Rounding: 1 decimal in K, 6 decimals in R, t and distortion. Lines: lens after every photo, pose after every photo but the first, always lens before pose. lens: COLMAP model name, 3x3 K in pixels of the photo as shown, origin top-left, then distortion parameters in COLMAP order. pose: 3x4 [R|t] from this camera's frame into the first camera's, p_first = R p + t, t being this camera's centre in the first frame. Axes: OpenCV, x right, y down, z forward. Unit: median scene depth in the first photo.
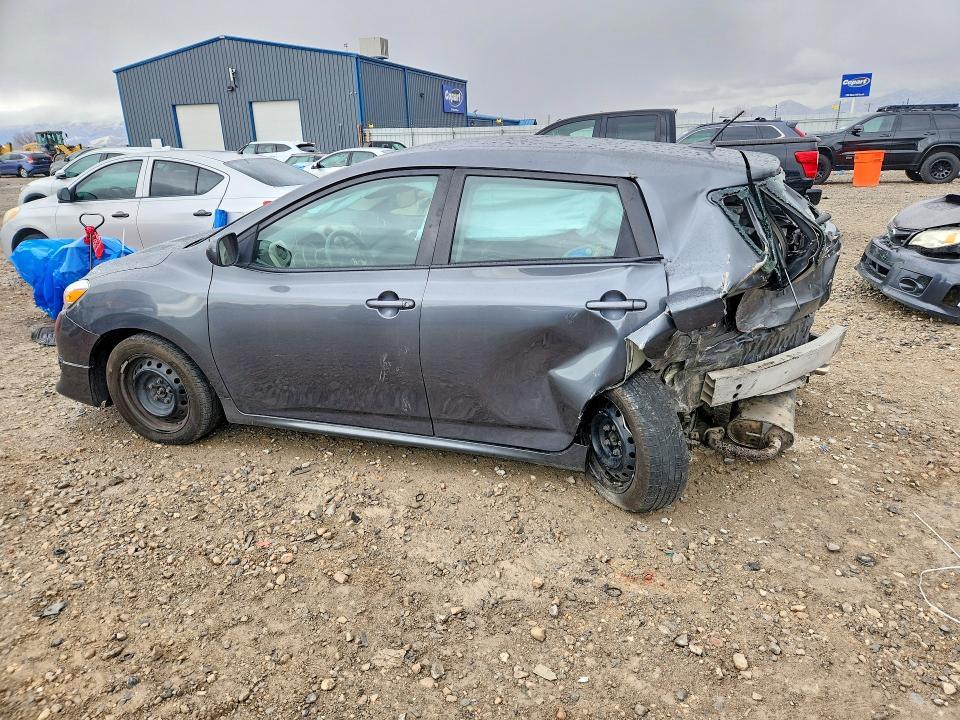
lens RADIAL K [[731.4, 0, 480.0], [0, 731.4, 360.0], [0, 0, 1]] dist [0.030084, -0.004407]
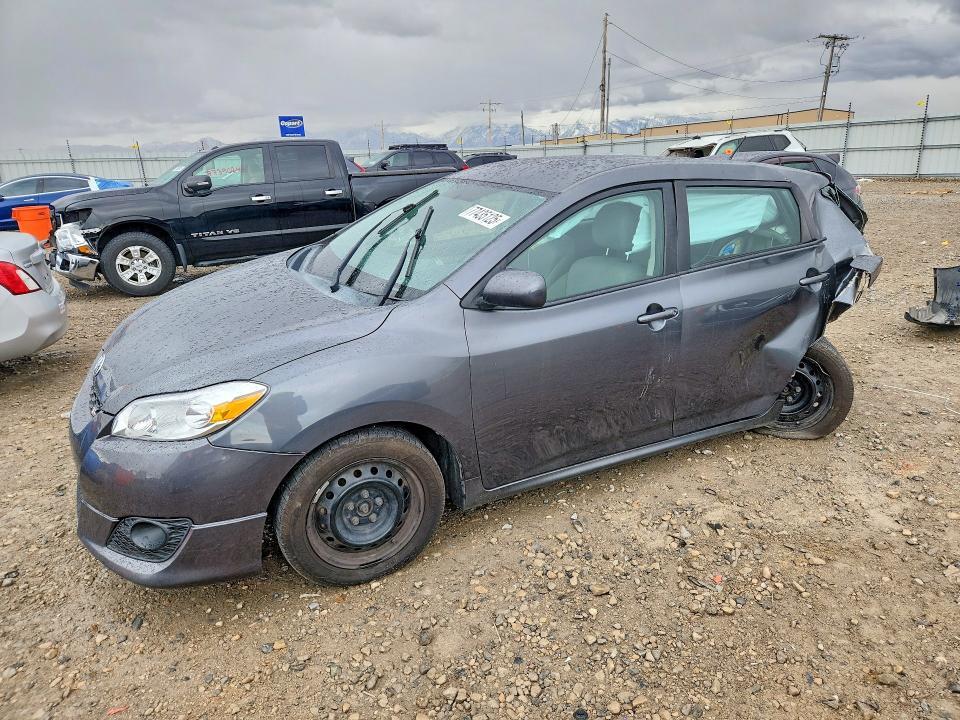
lens RADIAL K [[729.2, 0, 480.0], [0, 729.2, 360.0], [0, 0, 1]] dist [0.078514, 0.000257]
pose [[0.637795, -0.202108, 0.743216, -0.989987], [0.240058, 0.969053, 0.057514, -0.127621], [-0.731840, 0.141733, 0.666575, 0.484945]]
